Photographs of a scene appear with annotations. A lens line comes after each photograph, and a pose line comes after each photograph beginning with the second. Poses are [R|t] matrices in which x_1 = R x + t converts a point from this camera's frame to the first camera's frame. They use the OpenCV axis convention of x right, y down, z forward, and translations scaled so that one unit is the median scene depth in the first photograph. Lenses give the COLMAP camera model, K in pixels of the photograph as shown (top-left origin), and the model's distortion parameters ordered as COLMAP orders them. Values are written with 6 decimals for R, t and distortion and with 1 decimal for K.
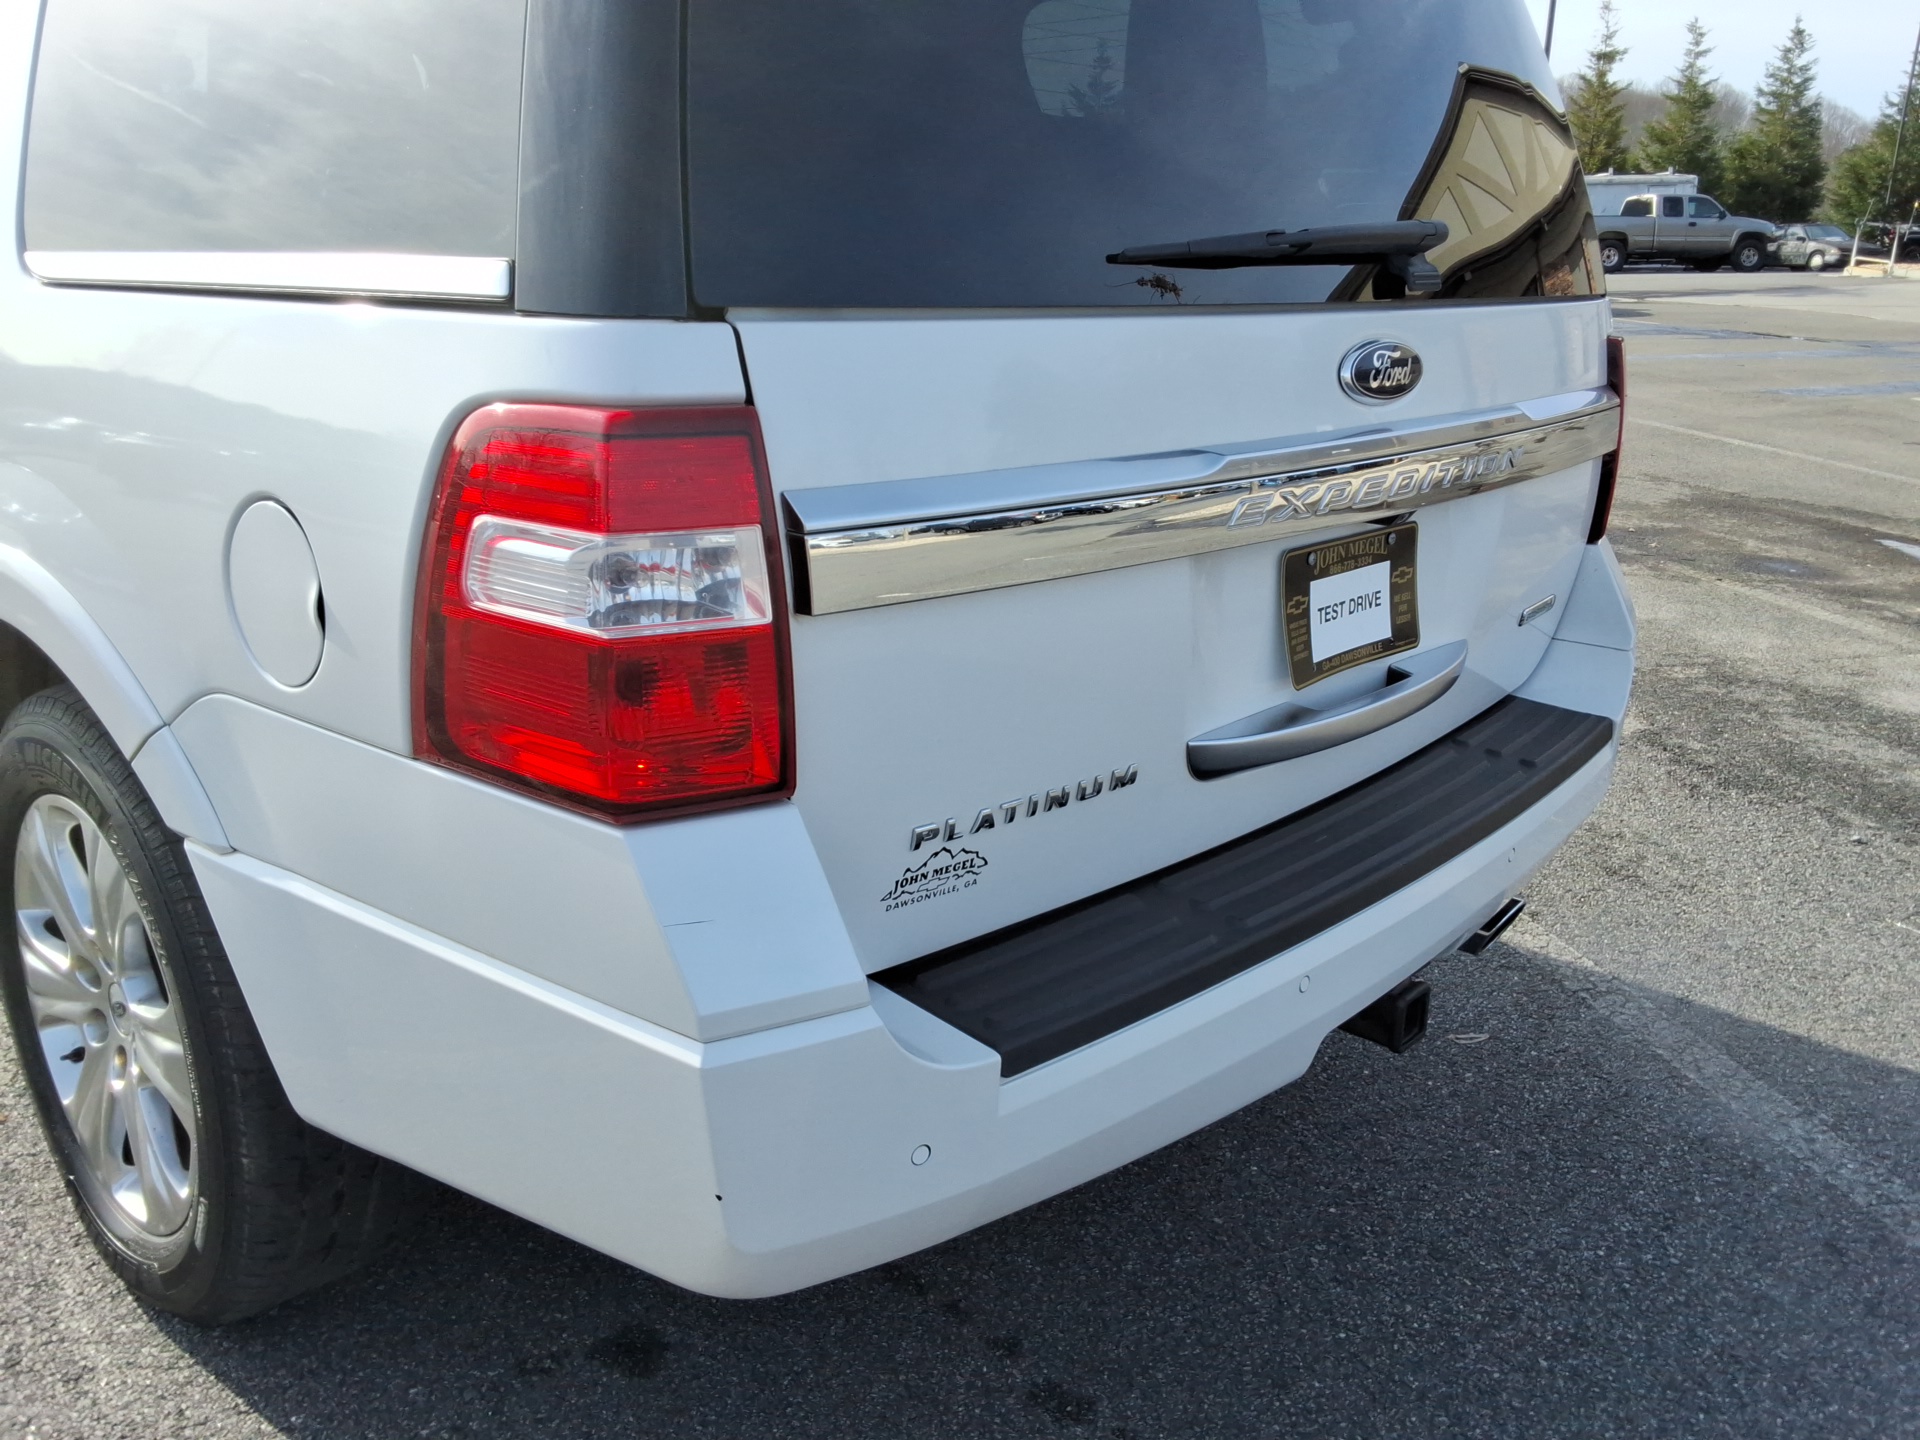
lens RADIAL K [[1535.5, 0, 979.9], [0, 1535.5, 689.4], [0, 0, 1]] dist [0.088497, -0.133040]
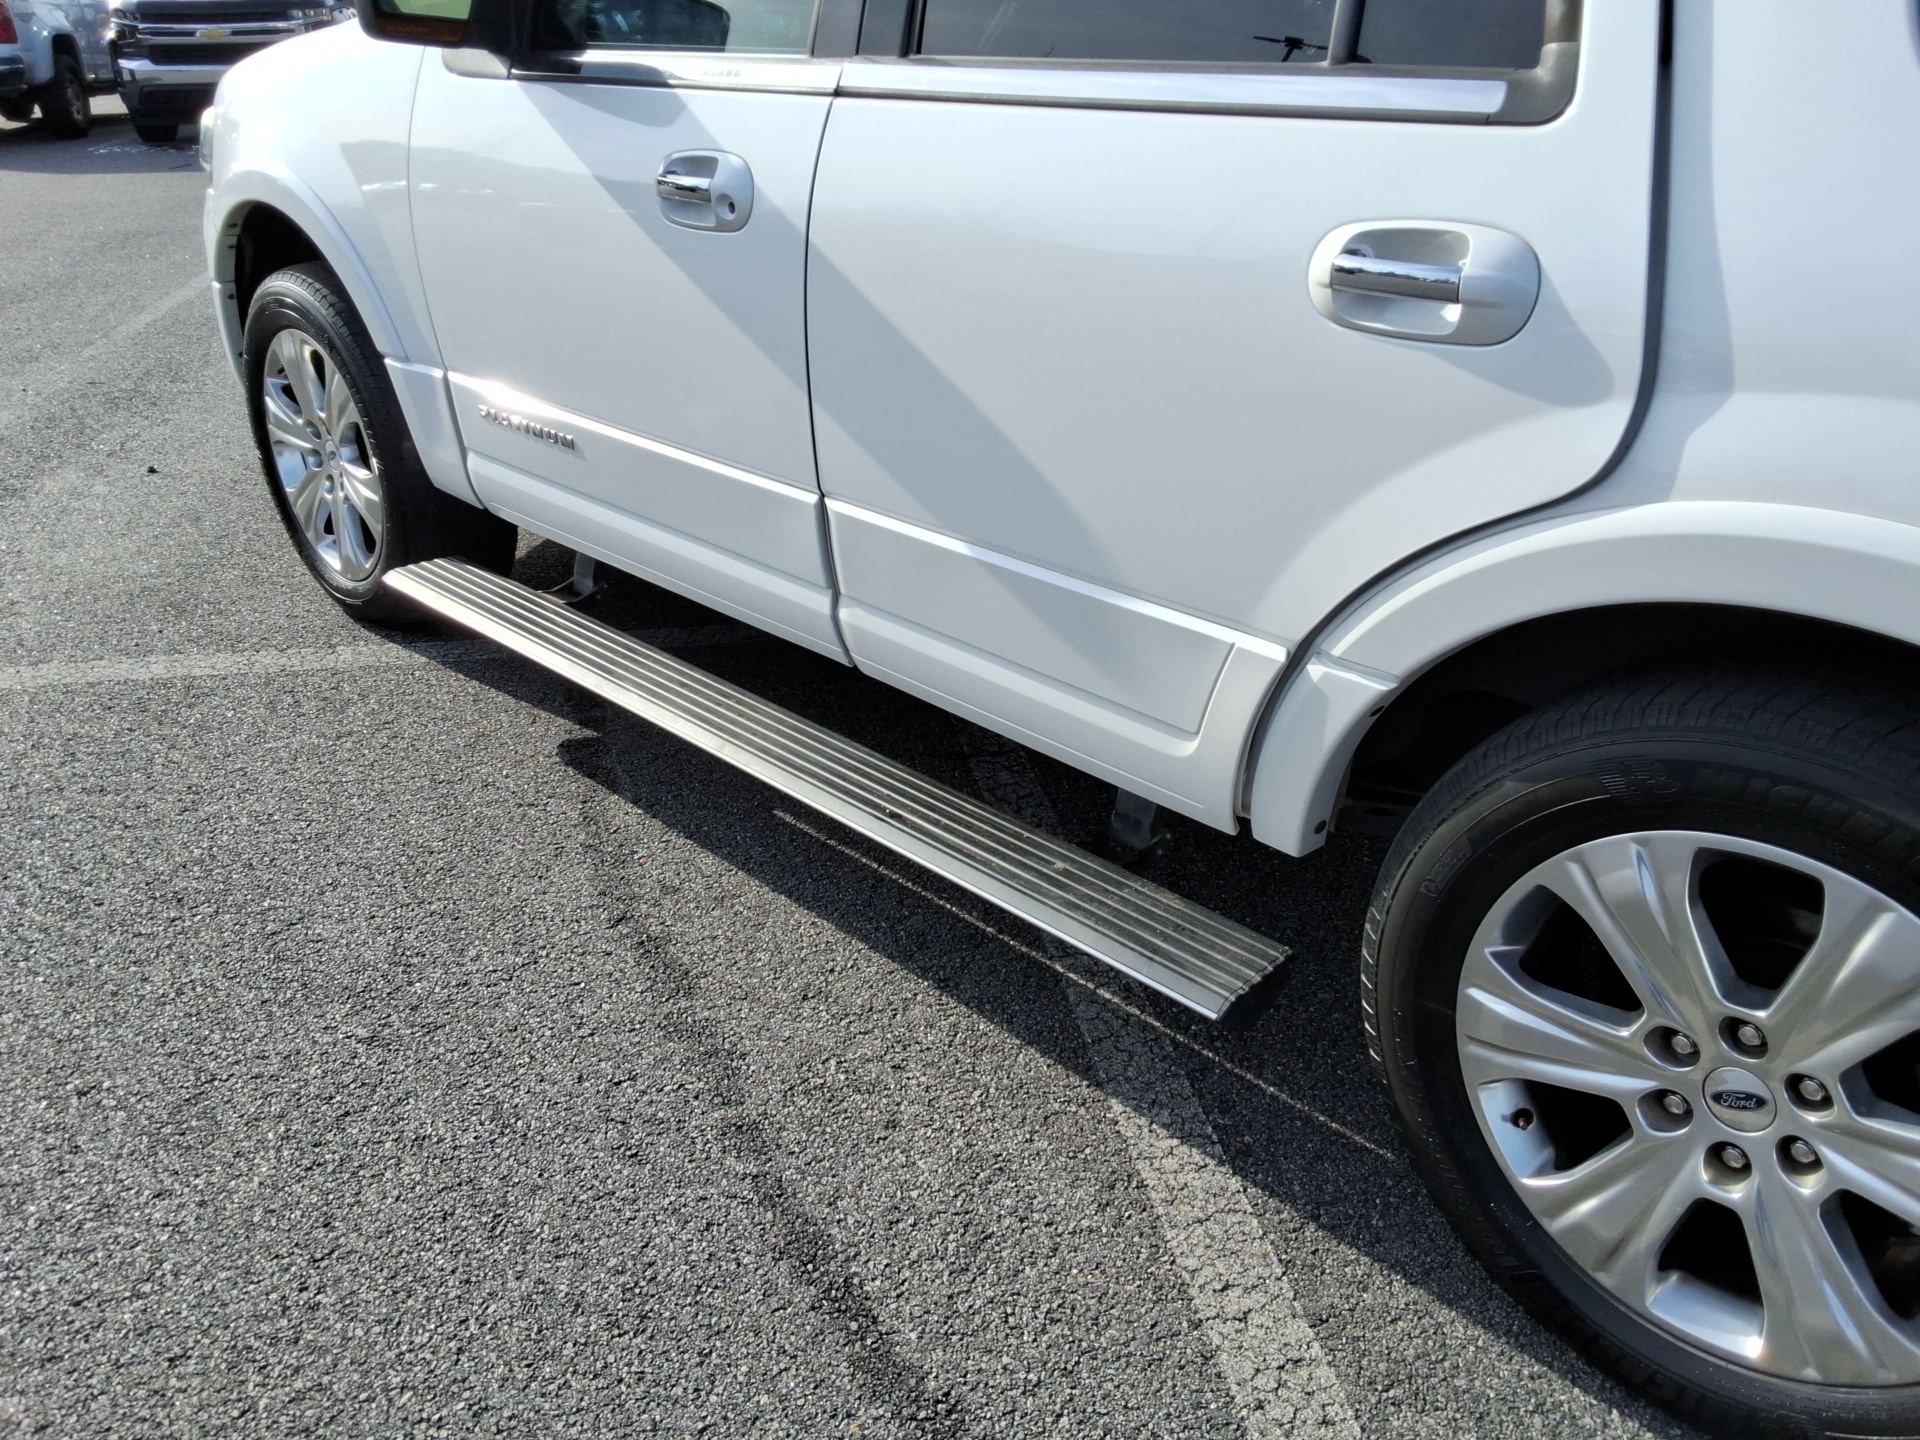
lens RADIAL K [[1535.5, 0, 979.9], [0, 1535.5, 689.4], [0, 0, 1]] dist [0.088497, -0.133040]
pose [[0.998272, 0.005265, -0.058534, -0.502079], [0.002869, 0.990427, 0.138005, -0.058340], [0.058700, -0.137934, 0.988700, 0.139028]]
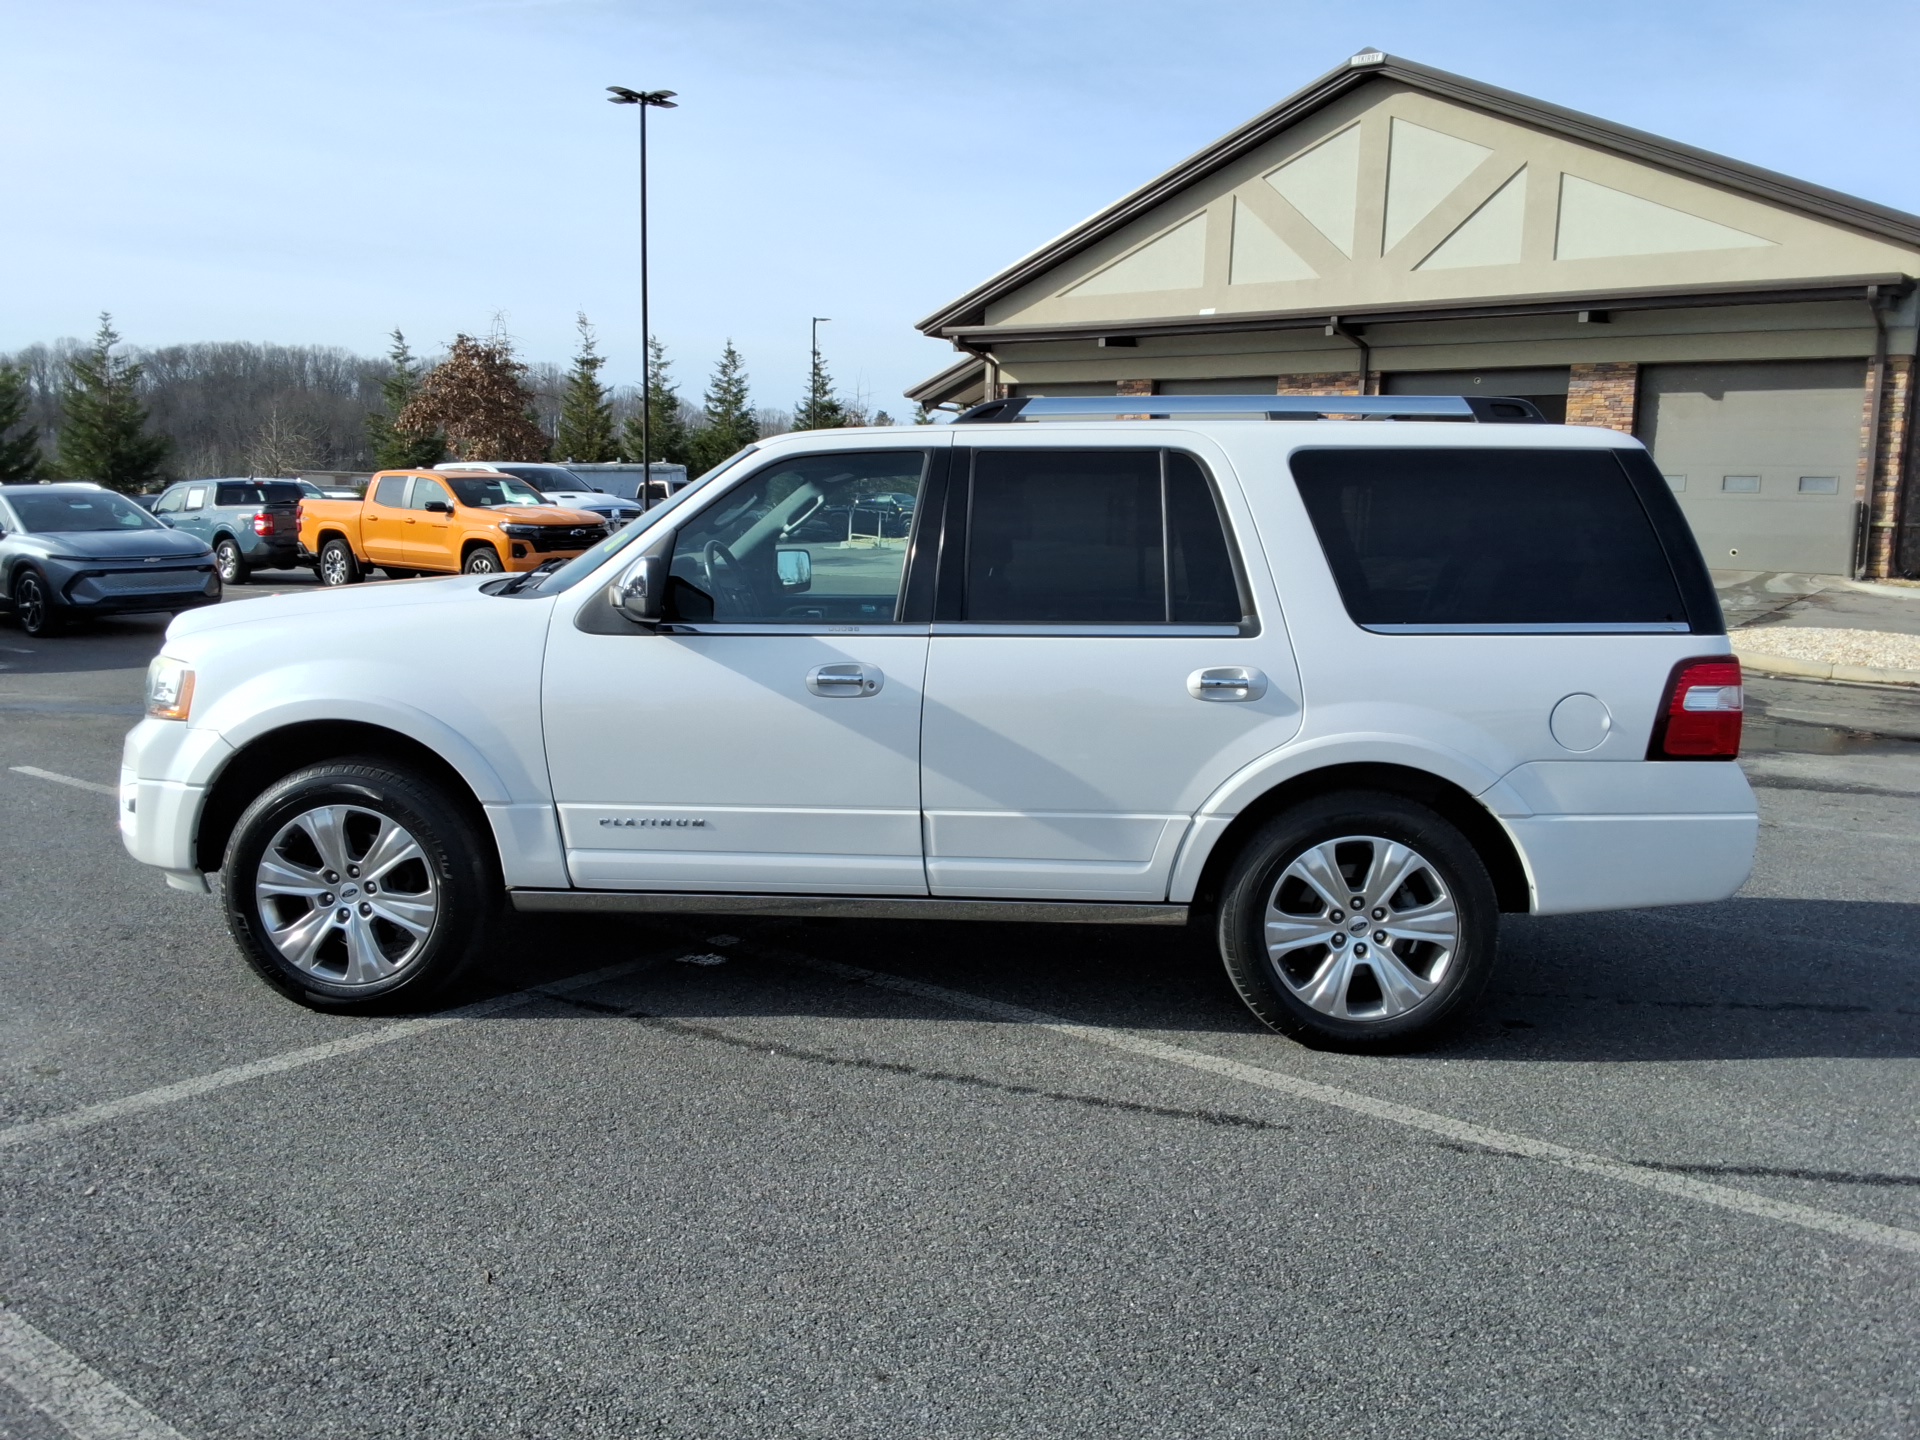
lens RADIAL K [[1524.8, 0, 976.3], [0, 1524.8, 694.0], [0, 0, 1]] dist [0.148897, -0.238262]
pose [[0.781027, -0.078560, 0.619537, -1.400299], [0.176169, 0.979481, -0.097888, -0.009719], [-0.599134, 0.185596, 0.778840, -0.323252]]
